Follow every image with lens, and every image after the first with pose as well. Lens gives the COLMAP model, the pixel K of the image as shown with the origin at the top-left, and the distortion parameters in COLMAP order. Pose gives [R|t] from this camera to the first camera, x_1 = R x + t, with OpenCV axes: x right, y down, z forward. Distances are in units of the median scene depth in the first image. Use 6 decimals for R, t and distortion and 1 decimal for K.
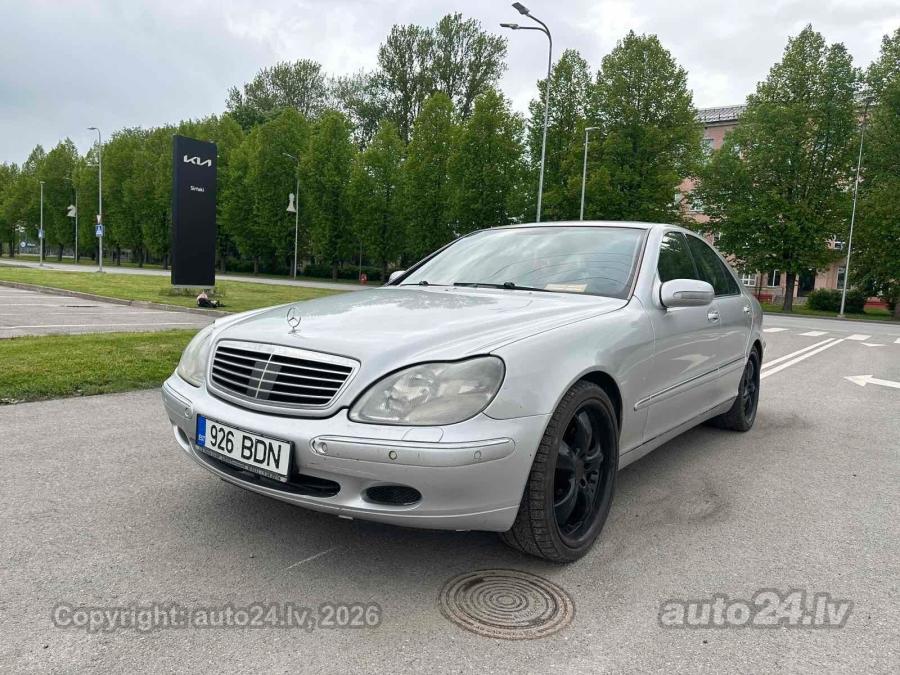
lens RADIAL K [[613.9, 0, 448.9], [0, 613.9, 332.3], [0, 0, 1]] dist [0.074058, -0.073670]
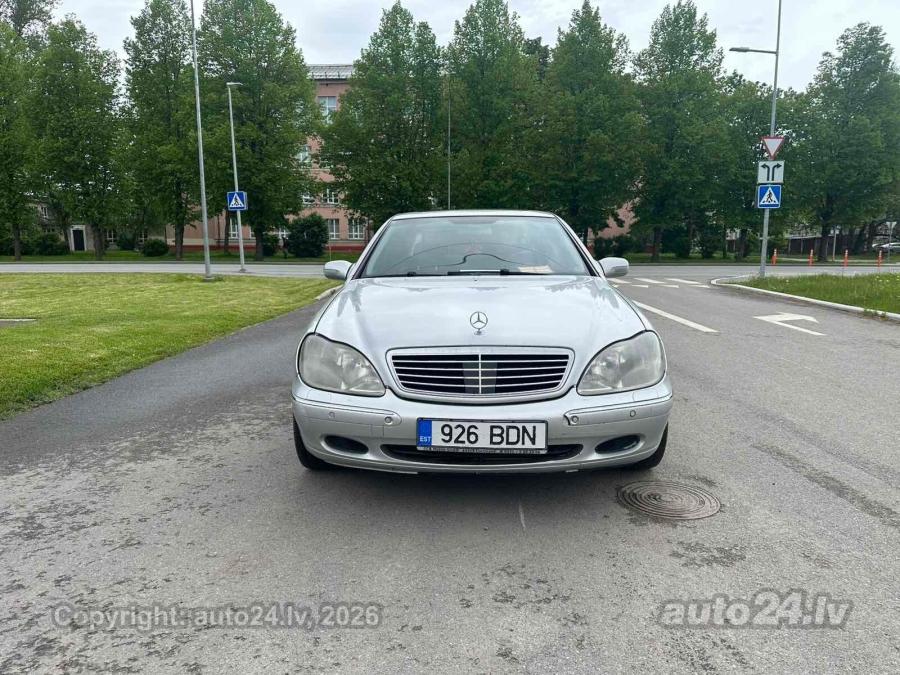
lens RADIAL K [[634.1, 0, 410.7], [0, 634.1, 336.4], [0, 0, 1]] dist [0.076911, -0.106978]
pose [[0.841717, -0.133042, 0.523271, -0.718308], [0.096005, 0.990601, 0.097430, -0.089588], [-0.531315, -0.031772, 0.846578, 0.044626]]
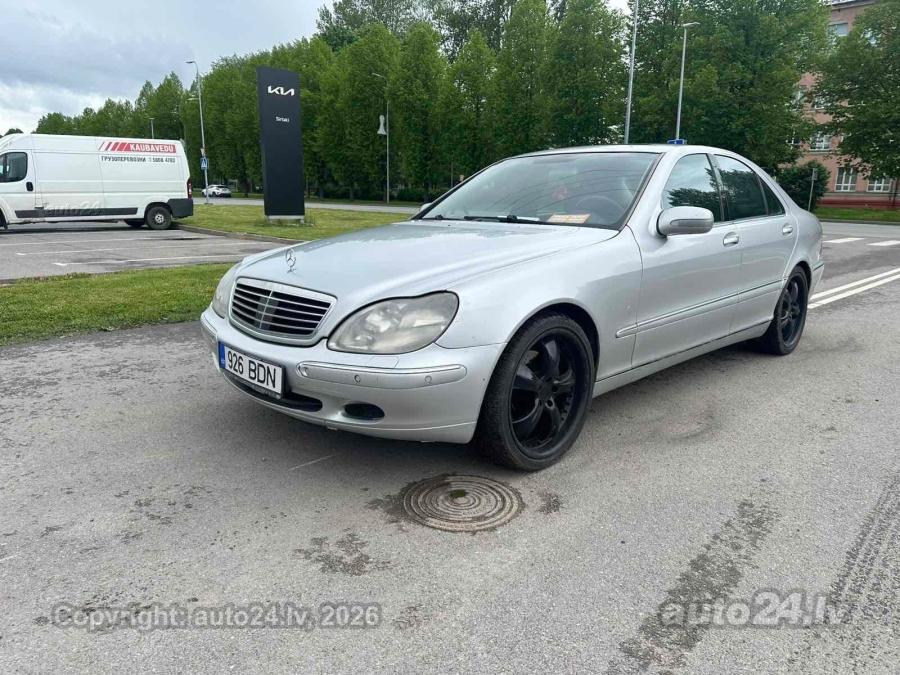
lens RADIAL K [[613.9, 0, 448.9], [0, 613.9, 332.3], [0, 0, 1]] dist [0.074058, -0.073670]
pose [[0.987478, -0.001303, -0.157750, 0.157227], [0.021384, 0.991842, 0.125671, -0.018263], [0.156299, -0.127471, 0.979450, -0.064076]]
